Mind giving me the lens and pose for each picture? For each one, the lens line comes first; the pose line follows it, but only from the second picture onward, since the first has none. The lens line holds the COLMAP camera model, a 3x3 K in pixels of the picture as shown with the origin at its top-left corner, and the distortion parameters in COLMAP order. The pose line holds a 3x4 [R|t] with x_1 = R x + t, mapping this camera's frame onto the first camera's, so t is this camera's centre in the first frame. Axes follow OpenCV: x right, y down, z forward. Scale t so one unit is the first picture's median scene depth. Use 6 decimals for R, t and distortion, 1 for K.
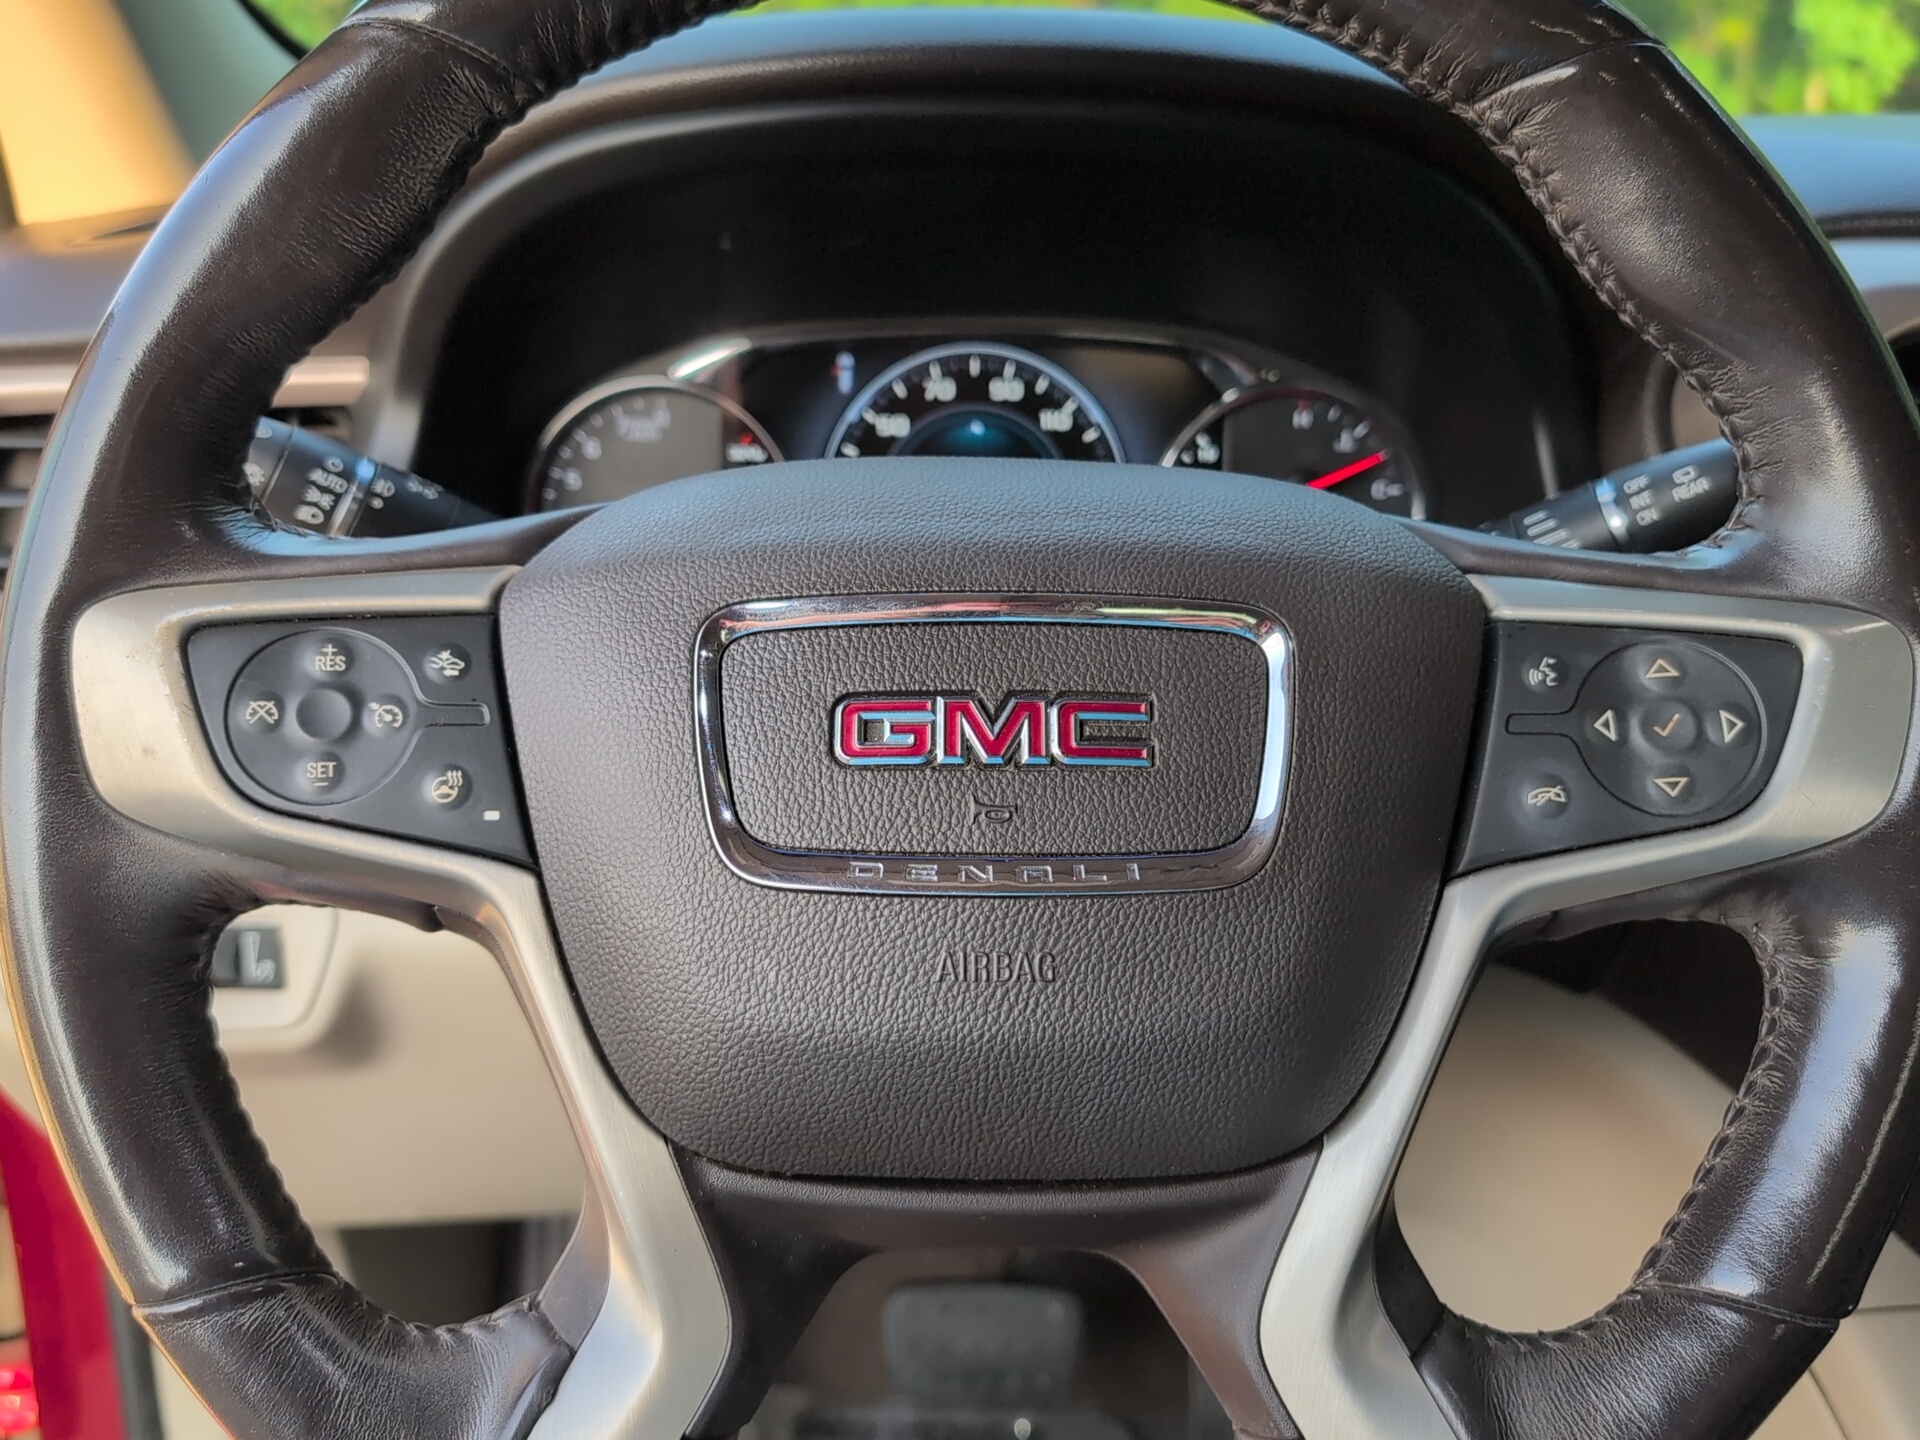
lens RADIAL K [[1707.9, 0, 954.6], [0, 1707.9, 707.7], [0, 0, 1]] dist [0.112938, -0.346308]
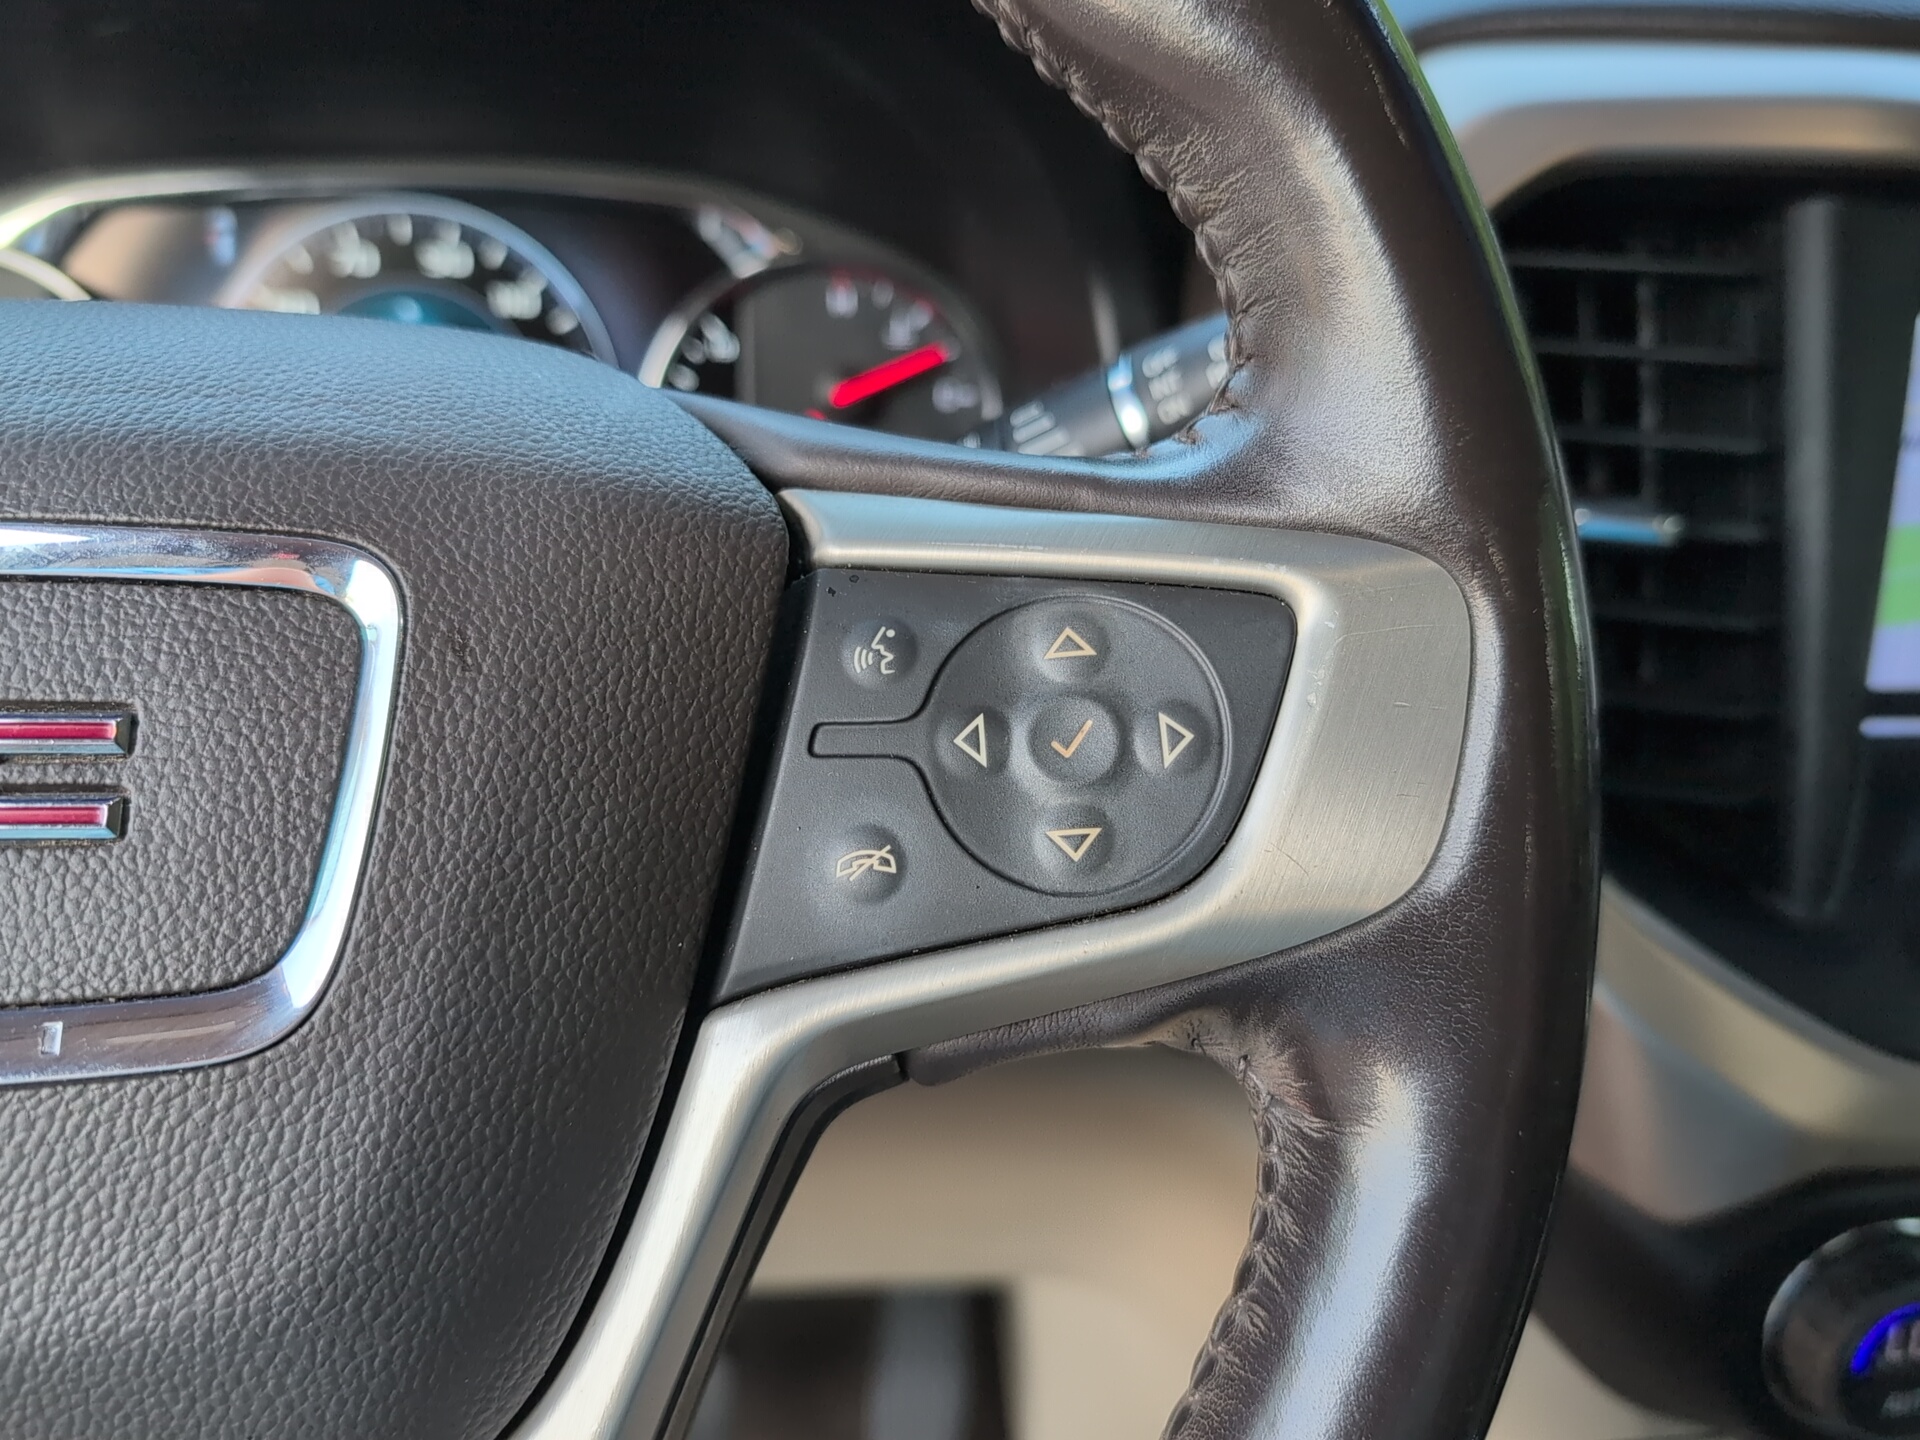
lens RADIAL K [[1663.4, 0, 960.0], [0, 1663.4, 720.0], [0, 0, 1]] dist [0.005275, -0.023655]
pose [[0.996556, -0.017373, 0.081081, 0.334996], [0.014068, 0.999053, 0.041161, -0.020997], [-0.081719, -0.039878, 0.995857, 0.440544]]
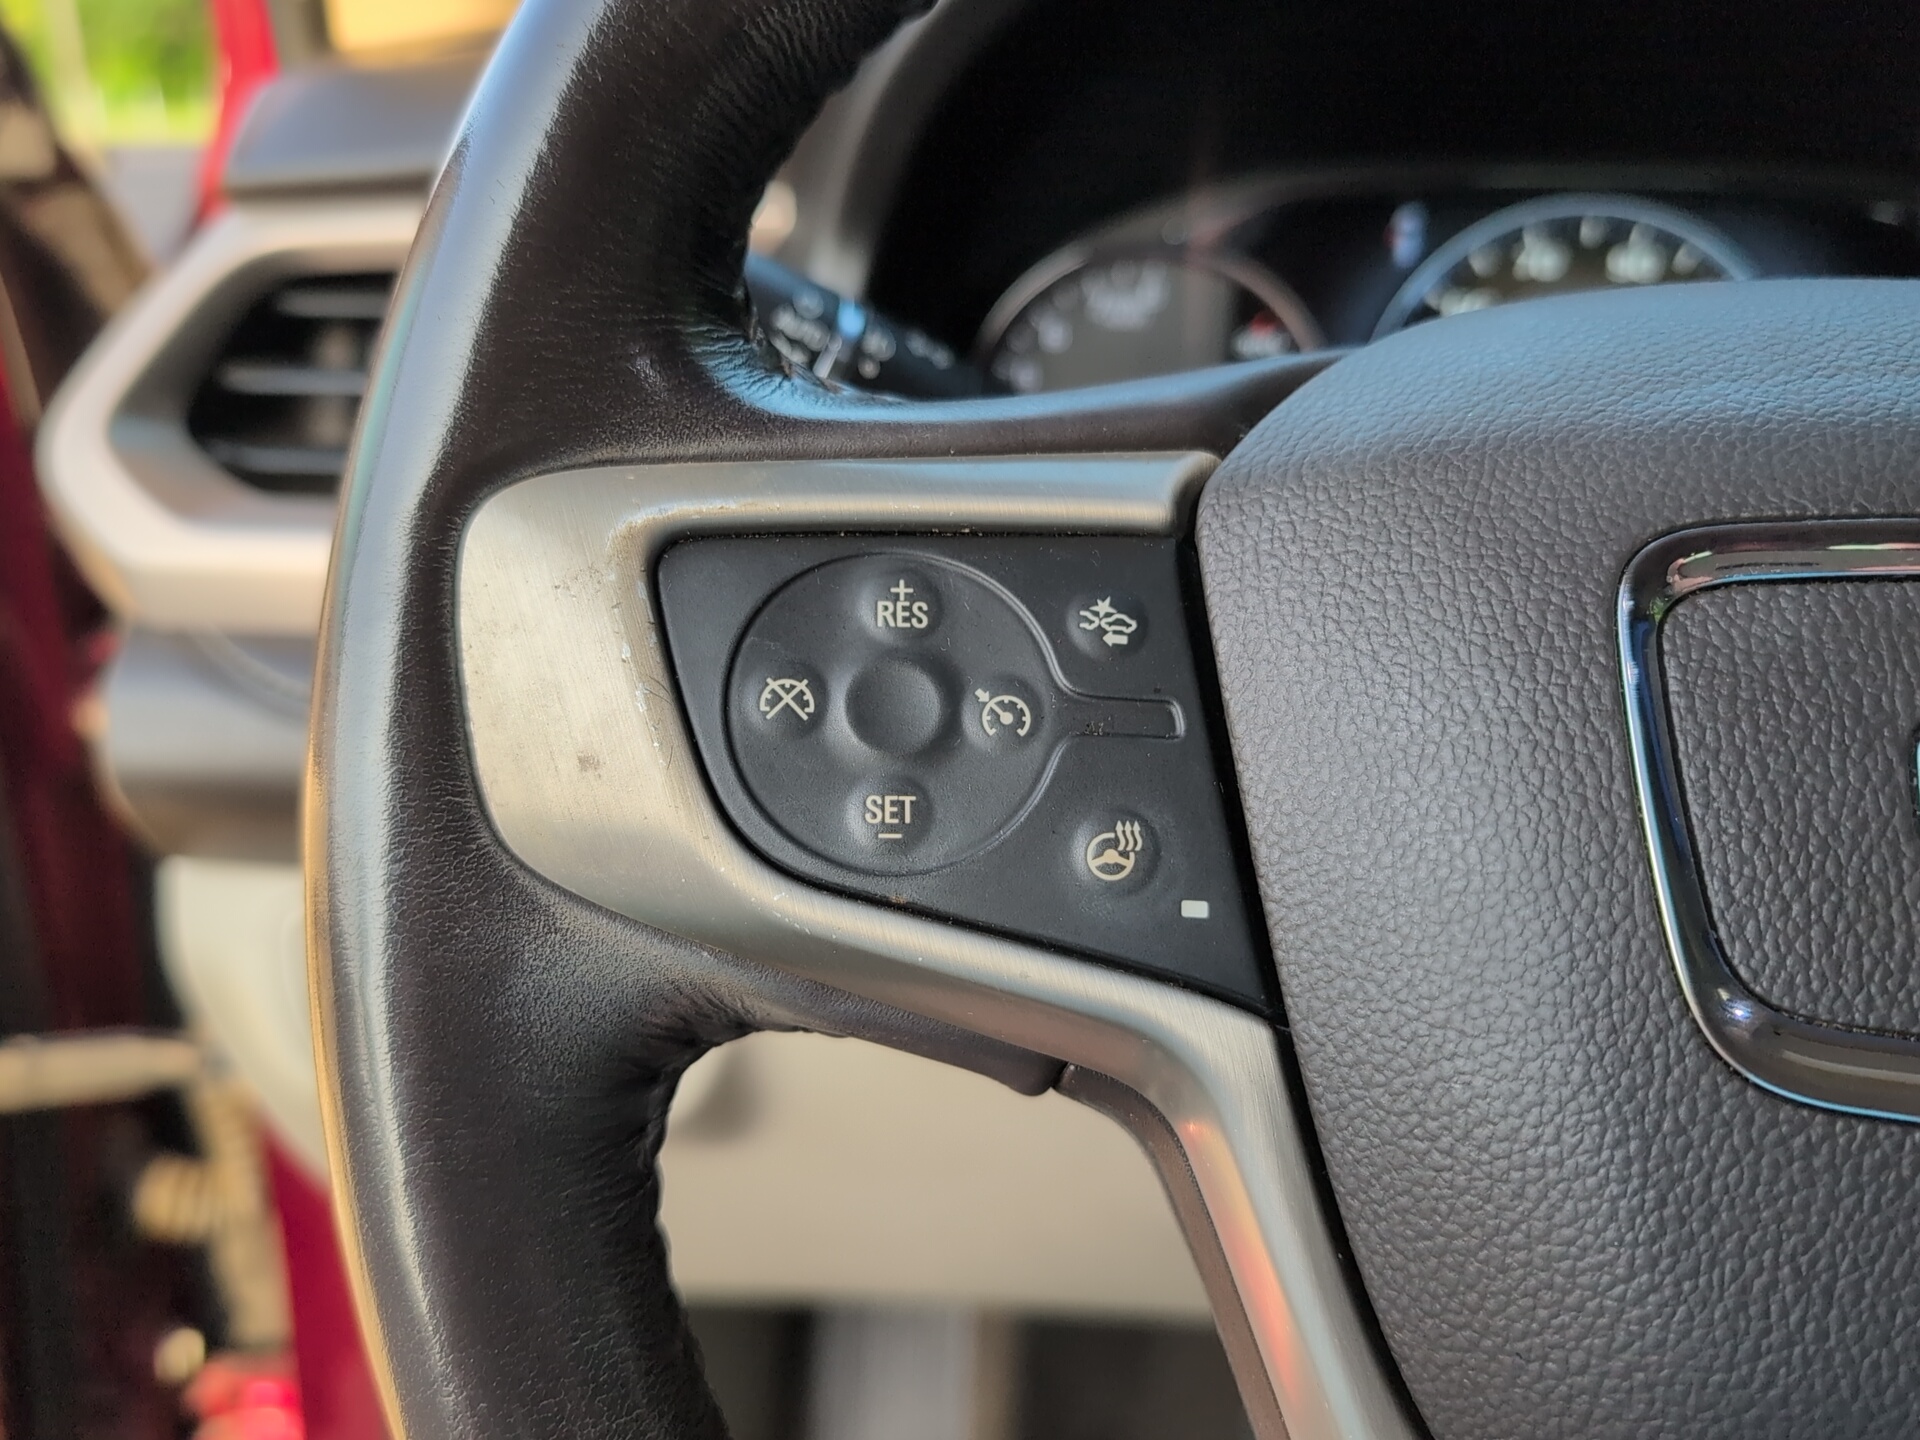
lens RADIAL K [[1663.4, 0, 960.0], [0, 1663.4, 720.0], [0, 0, 1]] dist [0.005275, -0.023655]
pose [[0.992723, 0.045576, -0.111467, -0.286448], [-0.042297, 0.998605, 0.031608, -0.009450], [0.112752, -0.026663, 0.993265, 0.478841]]
